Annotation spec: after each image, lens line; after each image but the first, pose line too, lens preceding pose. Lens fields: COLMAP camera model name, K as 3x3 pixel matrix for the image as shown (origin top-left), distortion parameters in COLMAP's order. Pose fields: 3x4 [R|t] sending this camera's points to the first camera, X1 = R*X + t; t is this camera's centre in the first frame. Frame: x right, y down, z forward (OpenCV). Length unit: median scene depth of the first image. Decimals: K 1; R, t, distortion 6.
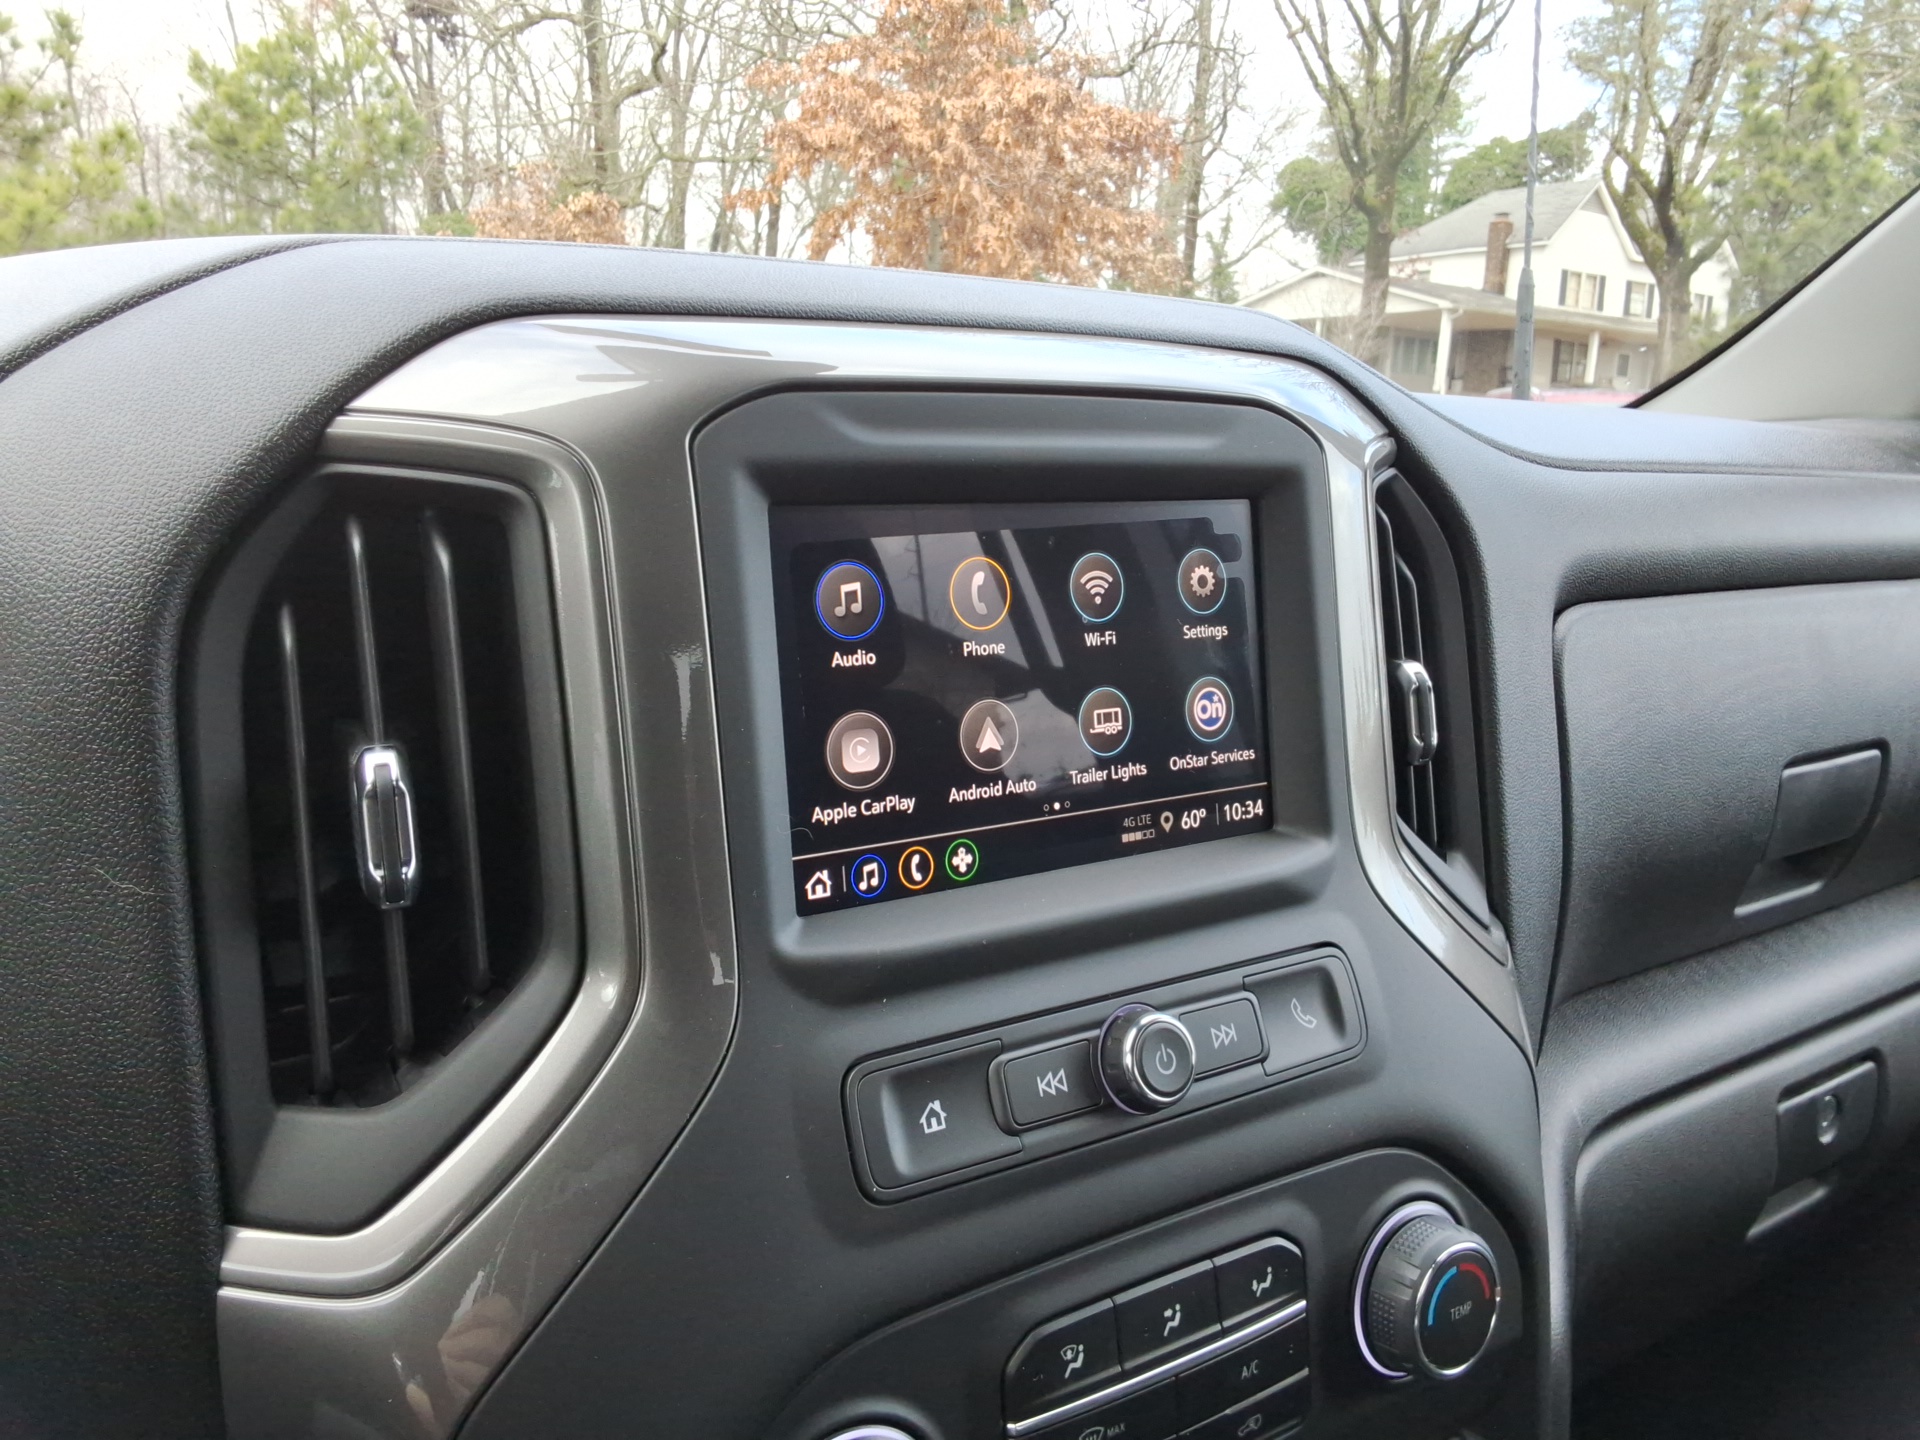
lens RADIAL K [[1552.6, 0, 982.6], [0, 1552.6, 676.0], [0, 0, 1]] dist [0.107087, -0.163272]
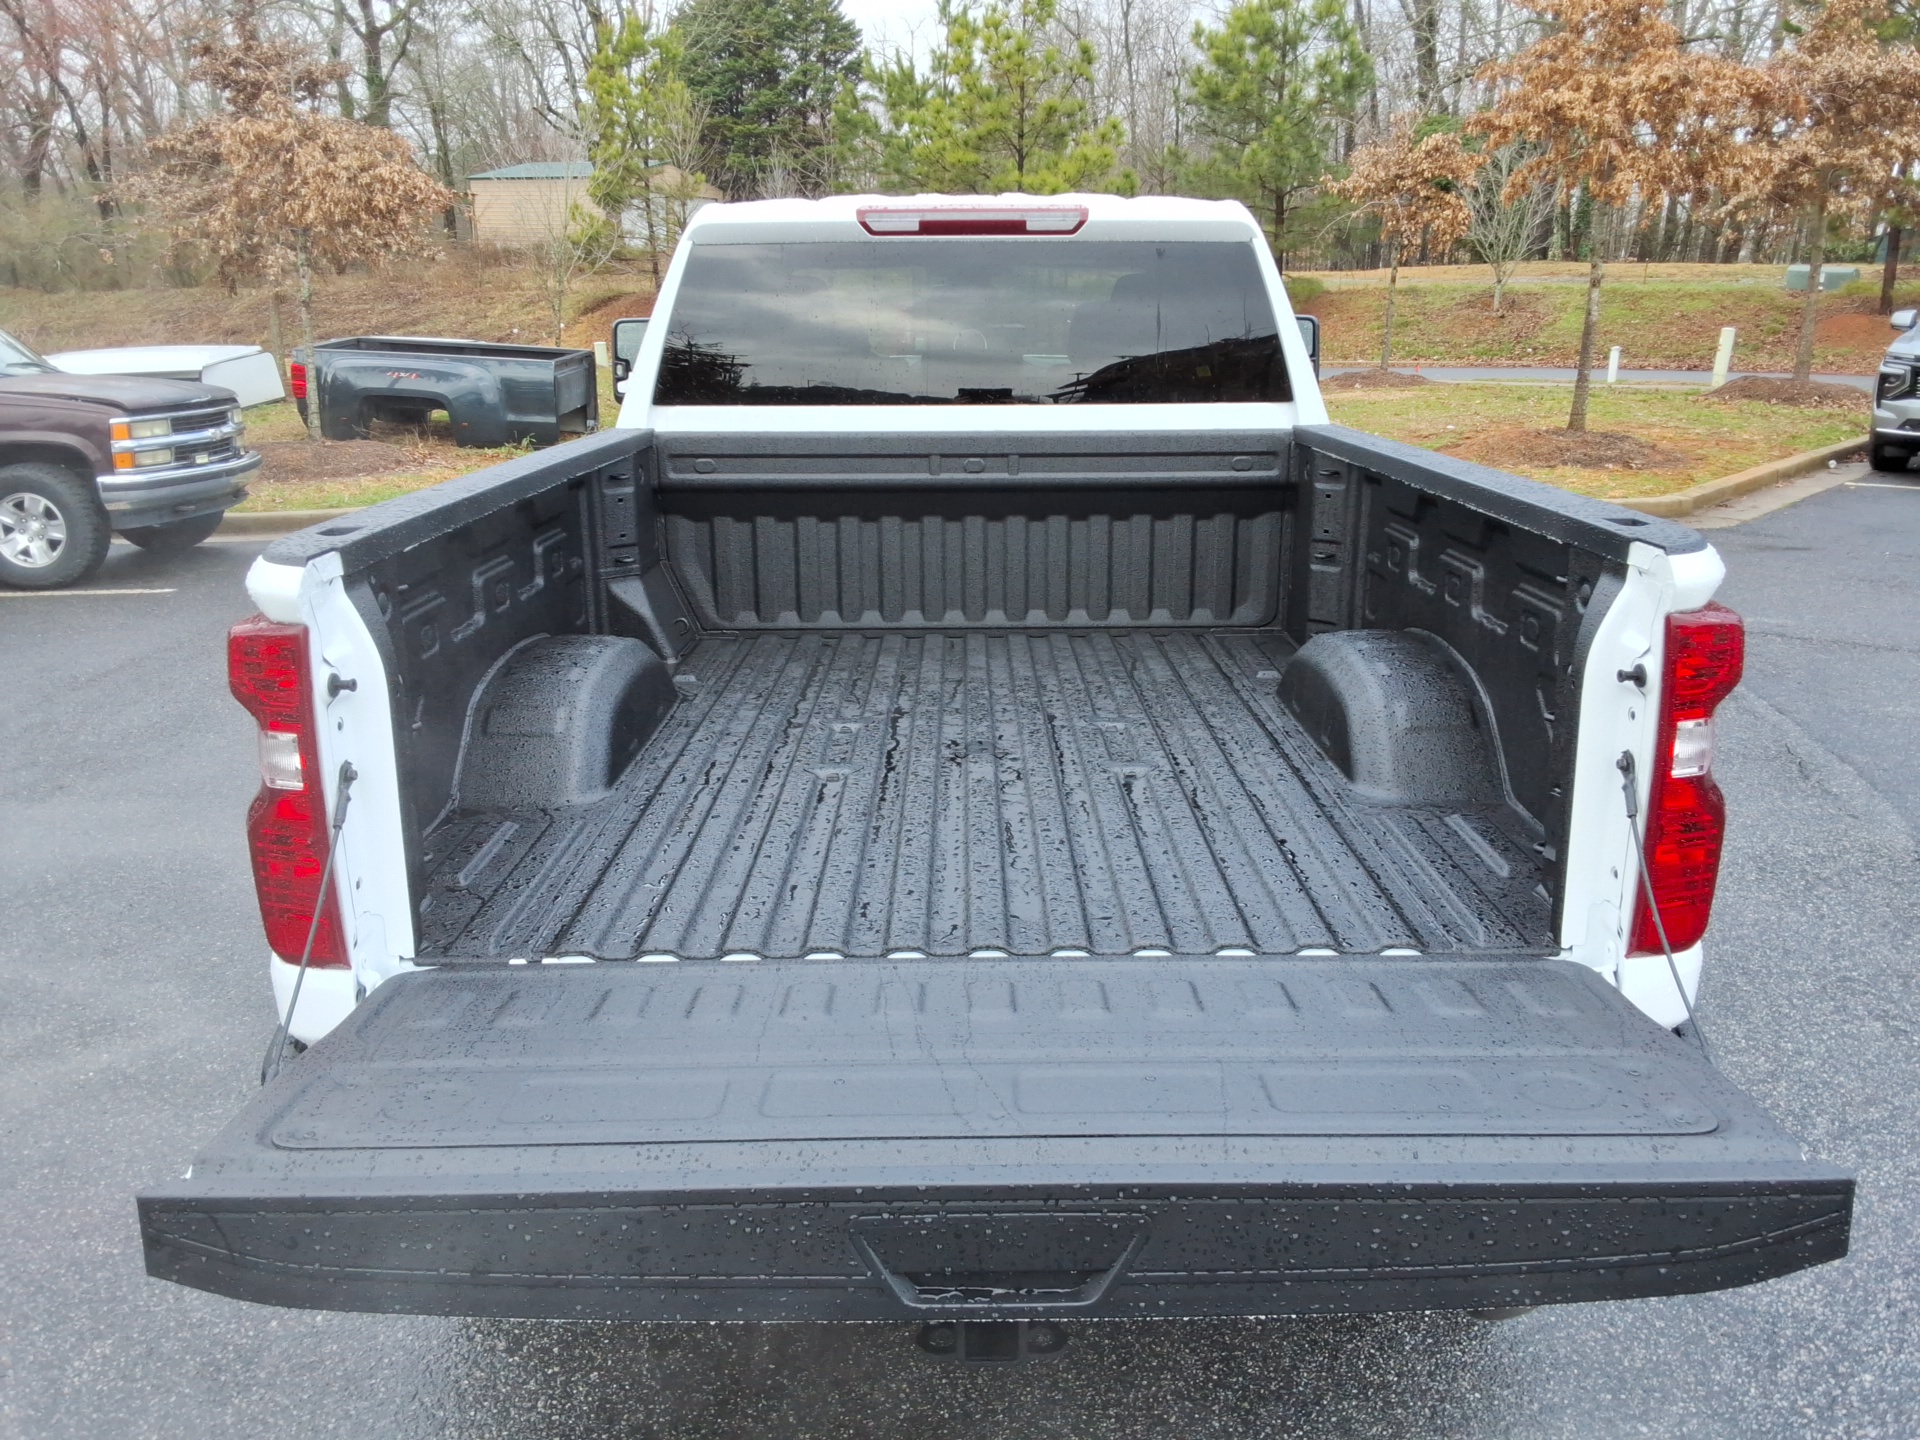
lens RADIAL K [[1552.6, 0, 968.2], [0, 1552.6, 684.9], [0, 0, 1]] dist [0.107087, -0.163272]
pose [[0.818053, 0.107150, -0.565074, 0.078601], [-0.064617, 0.993395, 0.094823, 0.012969], [0.571502, -0.041057, 0.819573, -0.101825]]
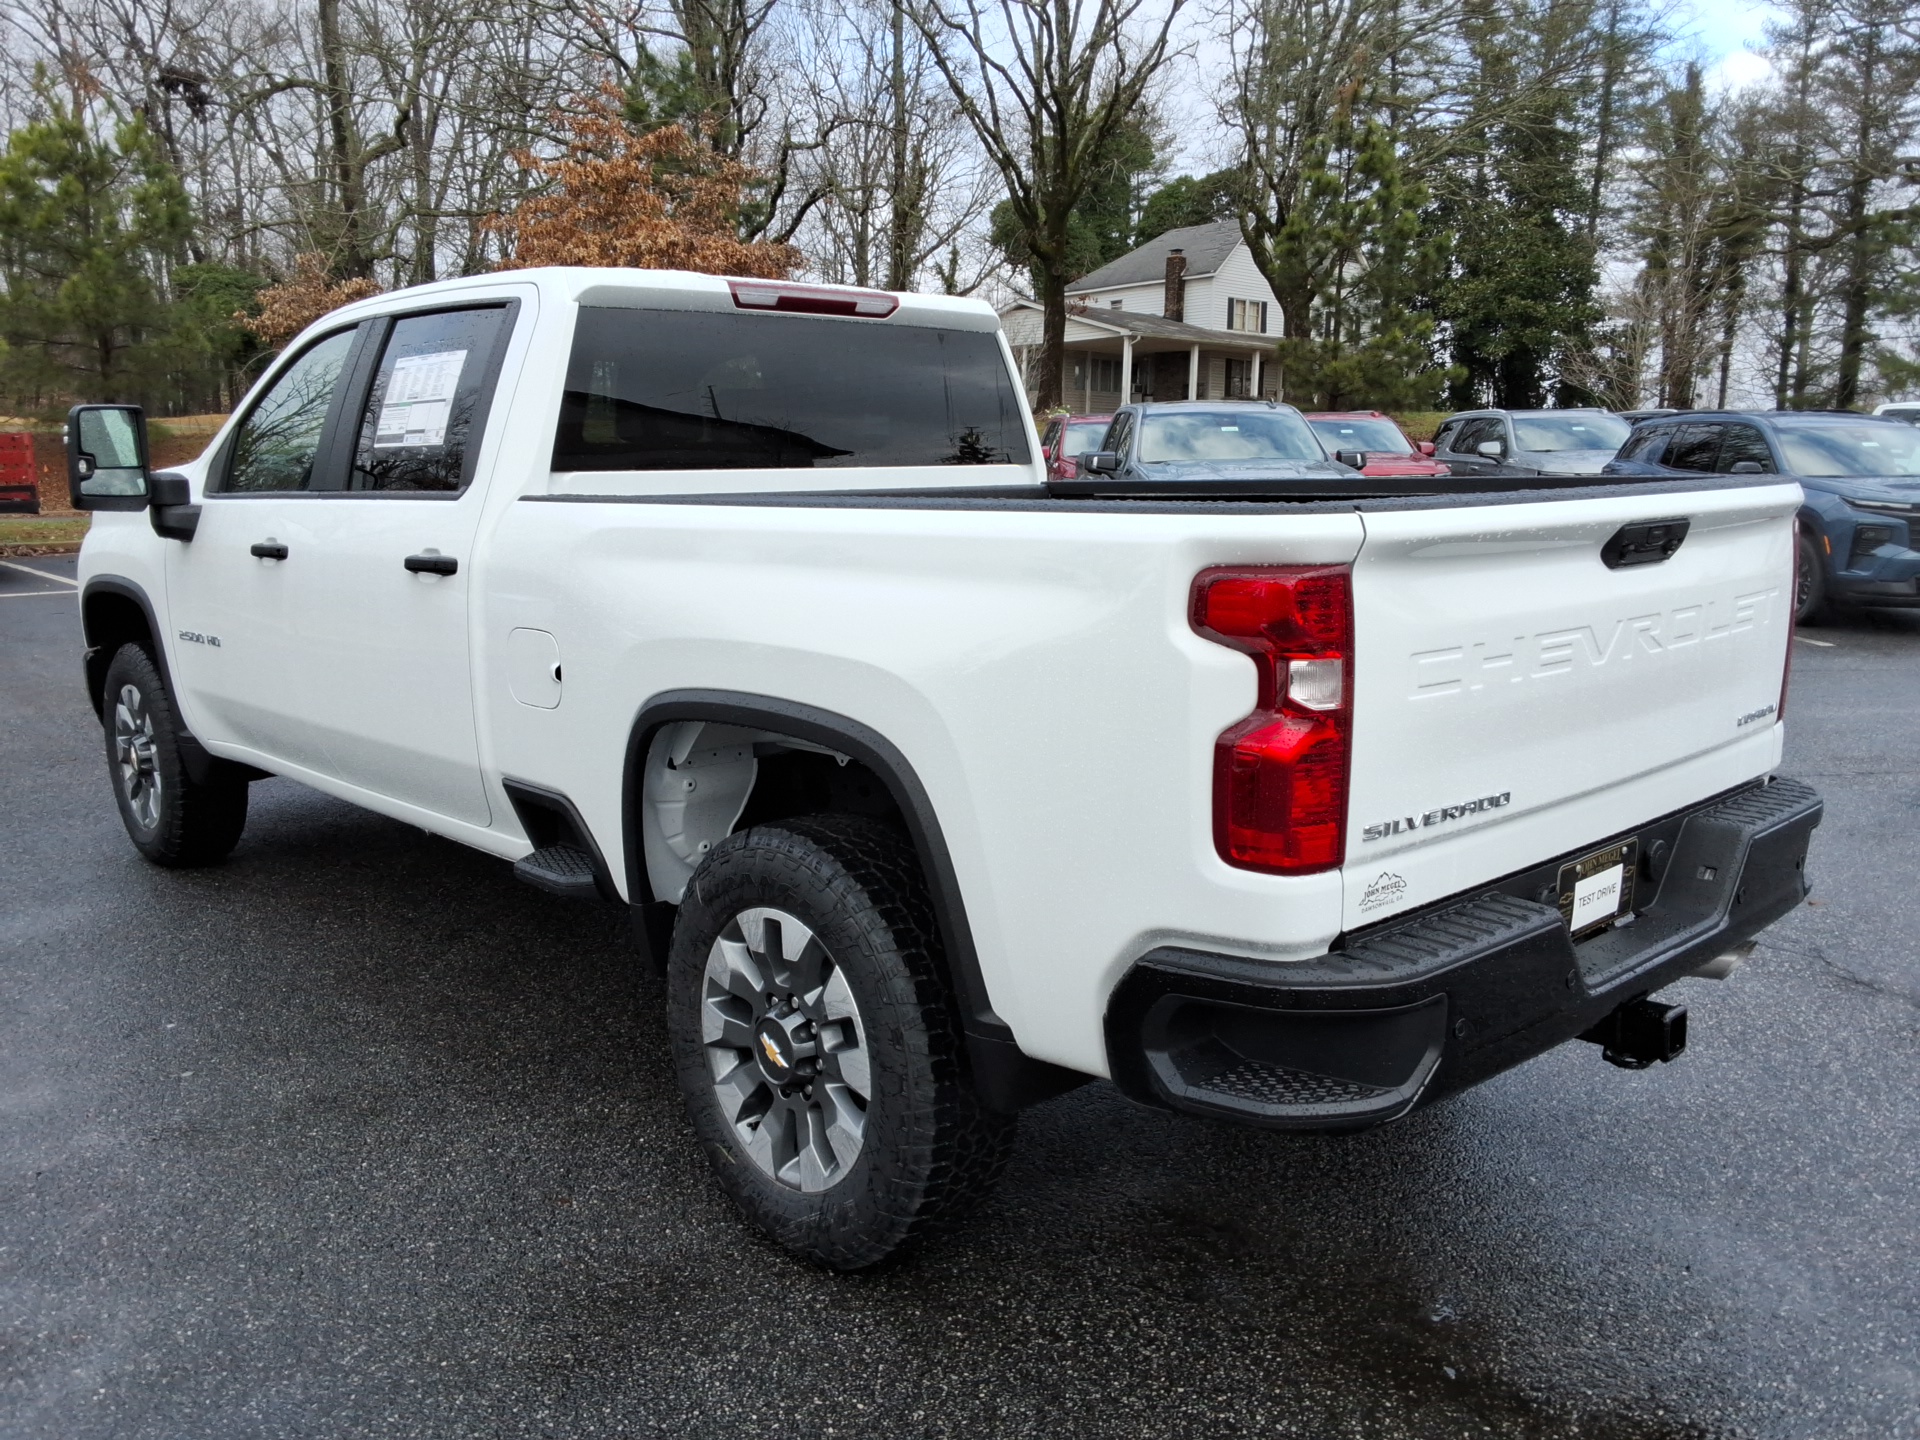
lens RADIAL K [[1552.6, 0, 968.8], [0, 1552.6, 683.3], [0, 0, 1]] dist [0.107087, -0.163272]
pose [[0.990445, -0.055332, 0.126322, 0.022481], [0.056237, 0.998411, -0.003610, 0.019595], [-0.125921, 0.010679, 0.991983, -0.123926]]
